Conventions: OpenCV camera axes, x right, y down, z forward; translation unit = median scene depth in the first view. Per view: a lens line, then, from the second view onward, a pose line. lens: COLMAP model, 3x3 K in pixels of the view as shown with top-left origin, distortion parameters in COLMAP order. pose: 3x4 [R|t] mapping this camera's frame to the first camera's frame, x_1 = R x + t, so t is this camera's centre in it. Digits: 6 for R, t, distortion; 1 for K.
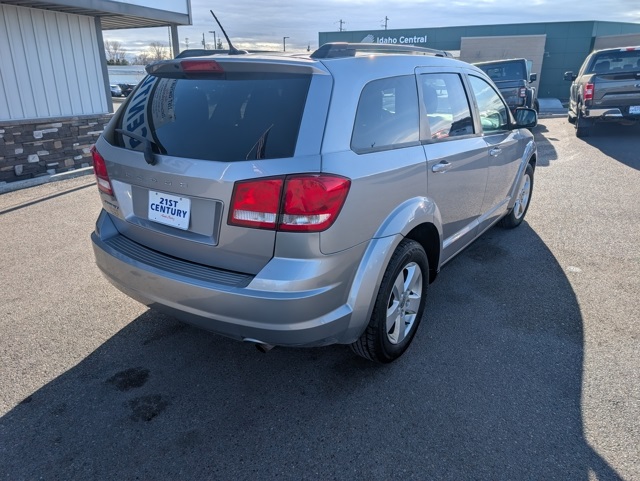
lens RADIAL K [[466.3, 0, 320.0], [0, 466.3, 240.5], [0, 0, 1]] dist [0.004448, -0.003357]
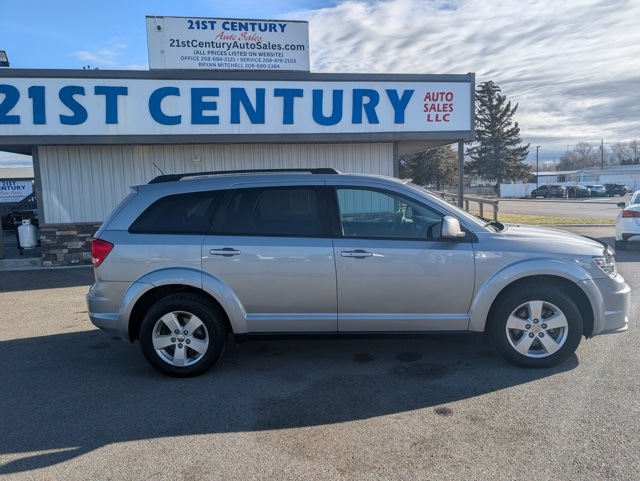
lens RADIAL K [[466.3, 0, 320.0], [0, 466.3, 240.5], [0, 0, 1]] dist [0.004448, -0.003357]
pose [[0.543752, 0.080193, -0.835406, 0.561166], [-0.247247, 0.966553, -0.068146, -0.061730], [0.802000, 0.243606, 0.545392, 0.162059]]
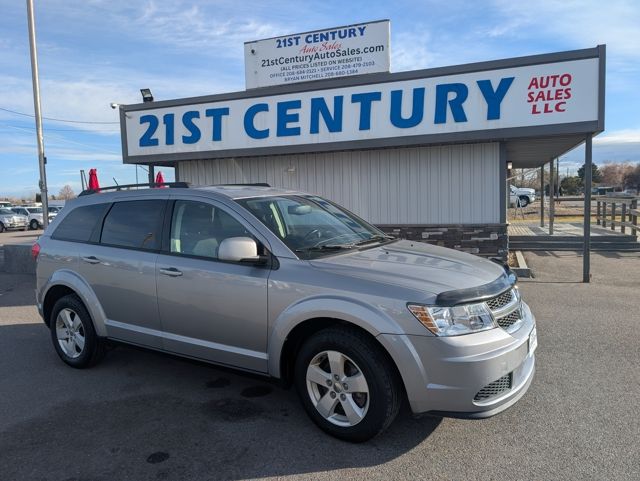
lens RADIAL K [[457.0, 0, 320.0], [0, 457.0, 240.5], [0, 0, 1]] dist [0.003857, -0.000633]
pose [[0.061282, 0.090396, -0.994019, 0.637266], [-0.296863, 0.952473, 0.068316, -0.196802], [0.952952, 0.290901, 0.085205, 0.559077]]
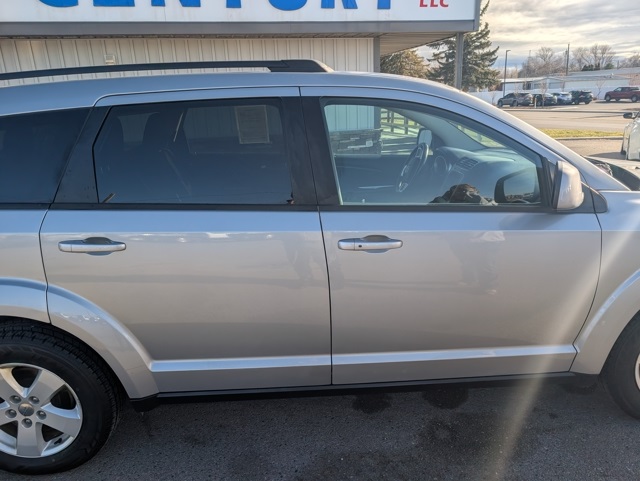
lens RADIAL K [[466.3, 0, 320.0], [0, 466.3, 240.5], [0, 0, 1]] dist [0.004448, -0.003357]
pose [[0.613712, 0.213621, -0.760081, 0.339254], [-0.223828, 0.970279, 0.091973, -0.108431], [0.757138, 0.113683, 0.643287, 0.290574]]
